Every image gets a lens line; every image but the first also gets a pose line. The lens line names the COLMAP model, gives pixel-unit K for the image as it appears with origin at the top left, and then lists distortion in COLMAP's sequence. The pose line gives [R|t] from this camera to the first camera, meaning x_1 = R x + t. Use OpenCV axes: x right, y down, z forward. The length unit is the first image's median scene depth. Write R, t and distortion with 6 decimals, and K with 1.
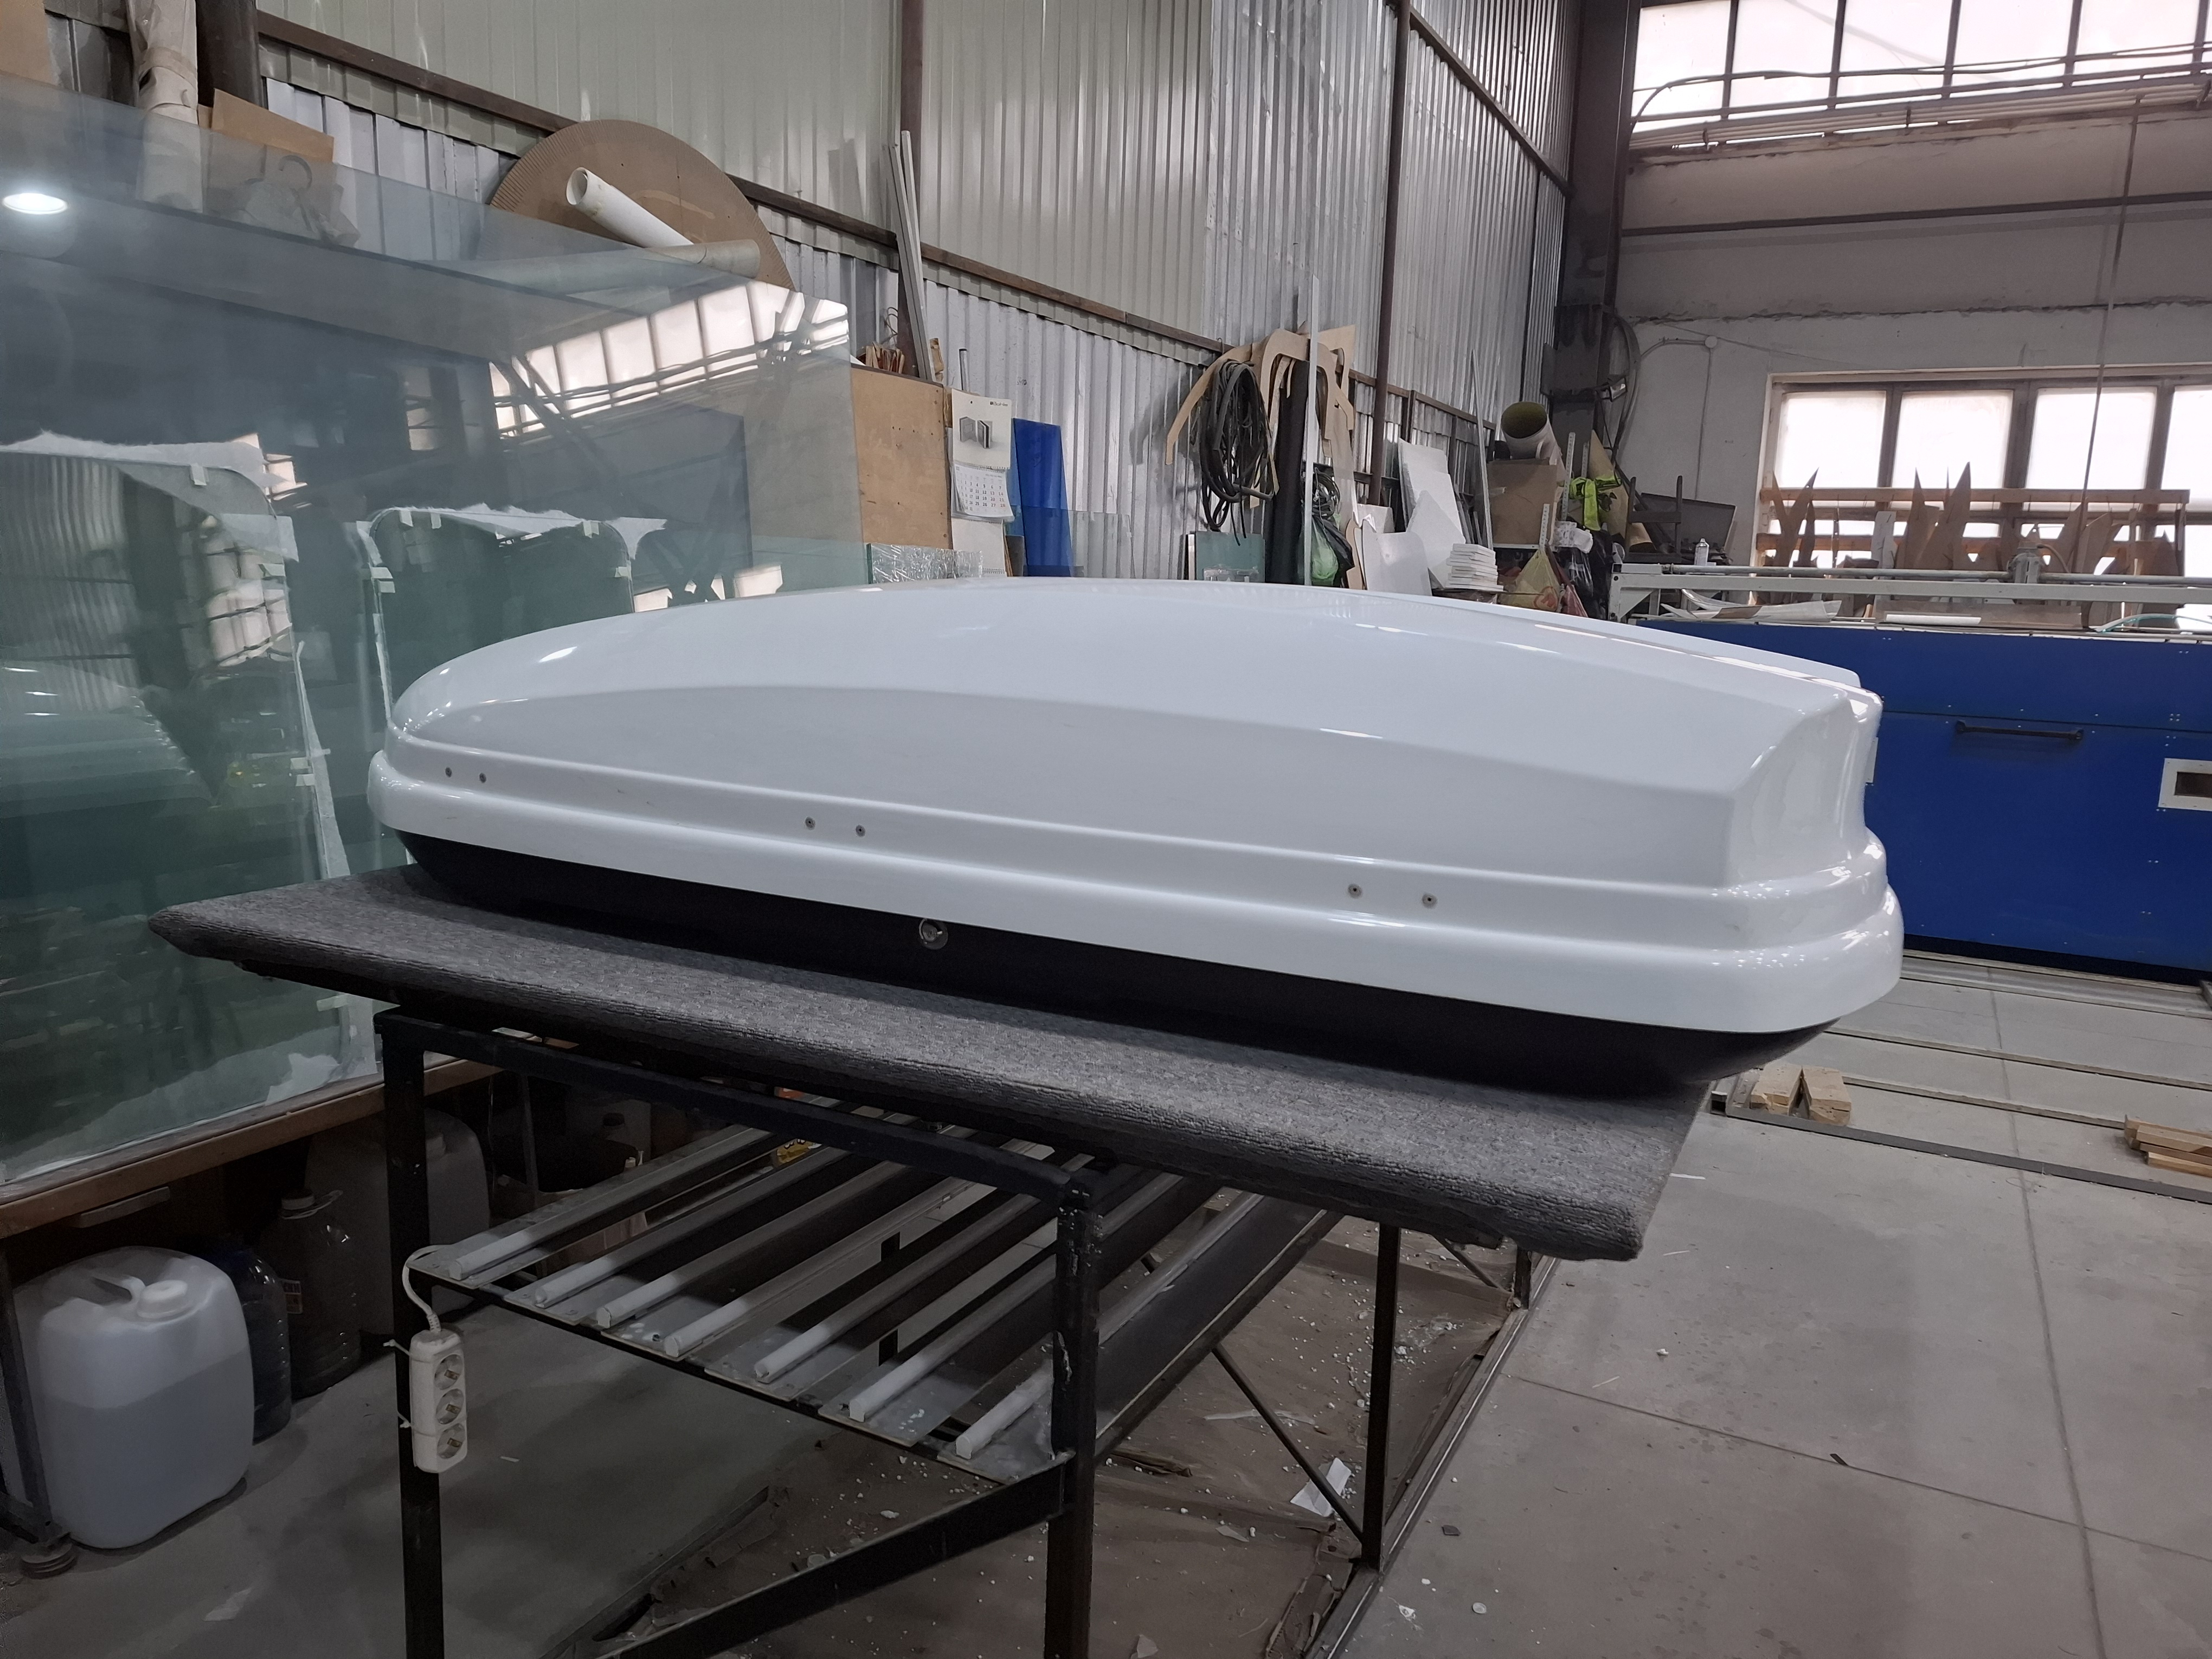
lens RADIAL K [[1541.5, 0, 1110.9], [0, 1541.5, 838.4], [0, 0, 1]] dist [0.112502, -0.113166]
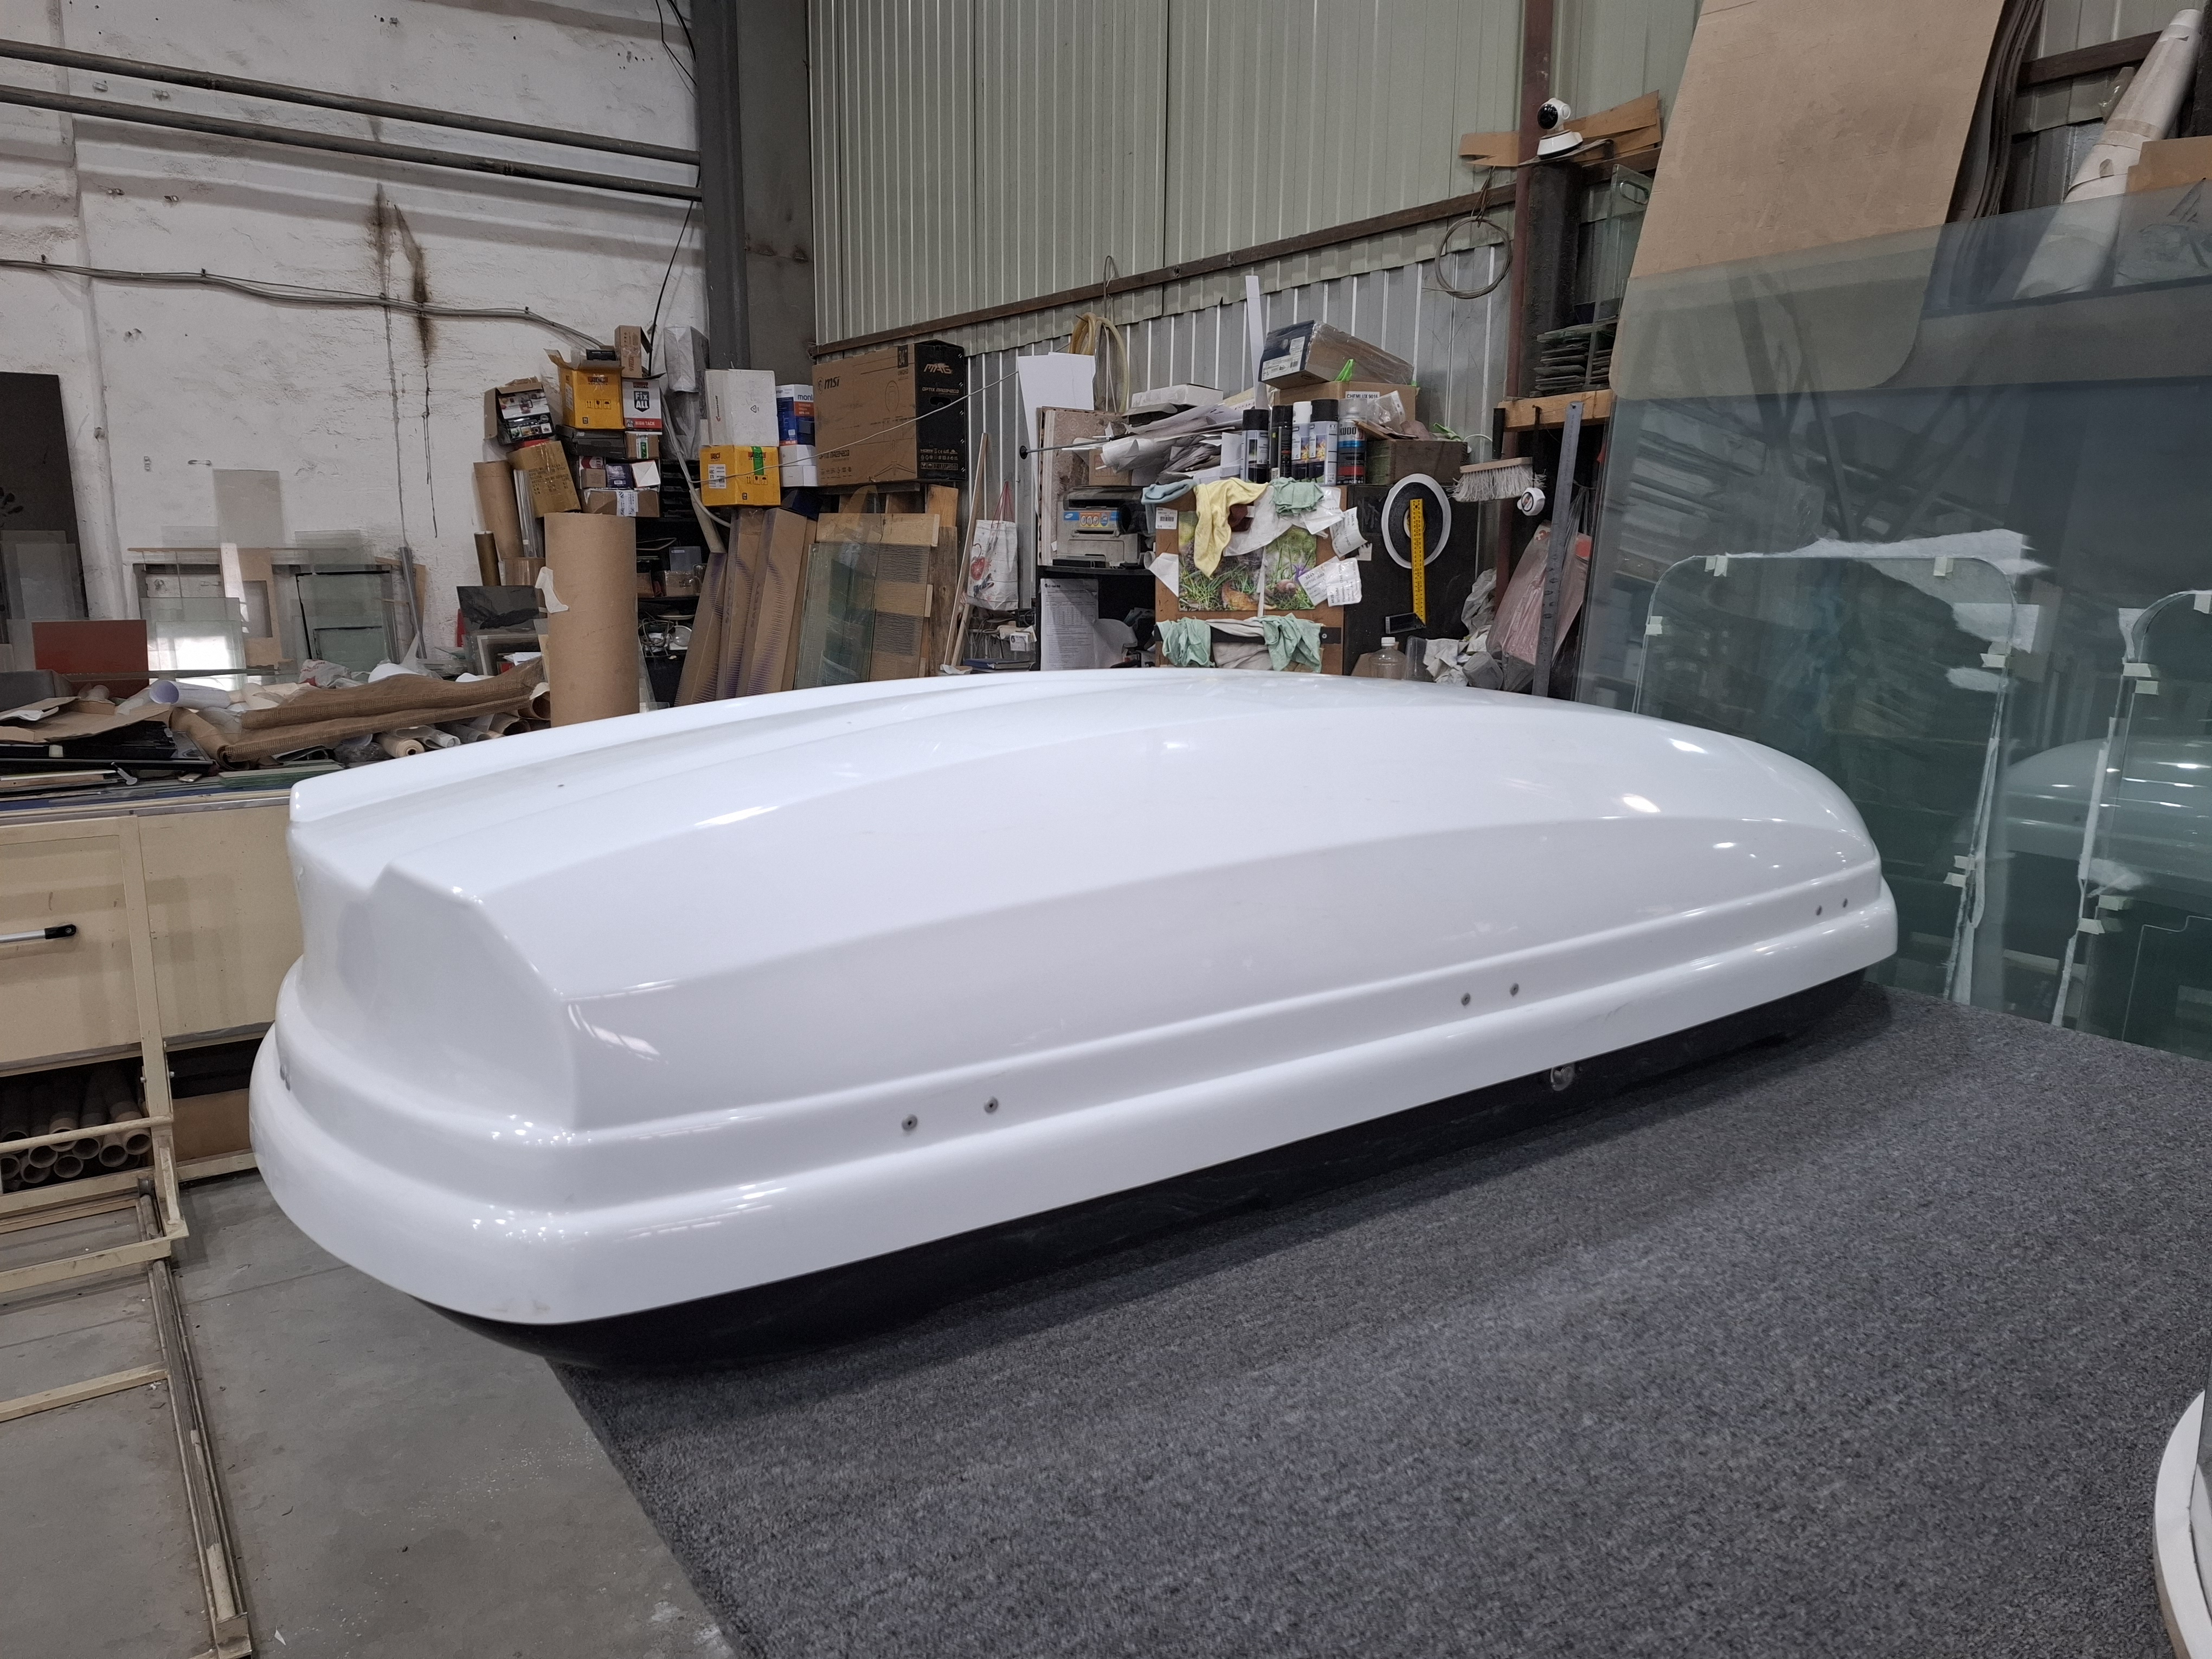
lens RADIAL K [[1551.5, 0, 1094.9], [0, 1551.5, 872.5], [0, 0, 1]] dist [0.122121, -0.130151]
pose [[-0.472322, 0.140780, -0.870111, 0.249145], [-0.172203, 0.953401, 0.247733, -0.081478], [0.864441, 0.266846, -0.426069, 0.411062]]
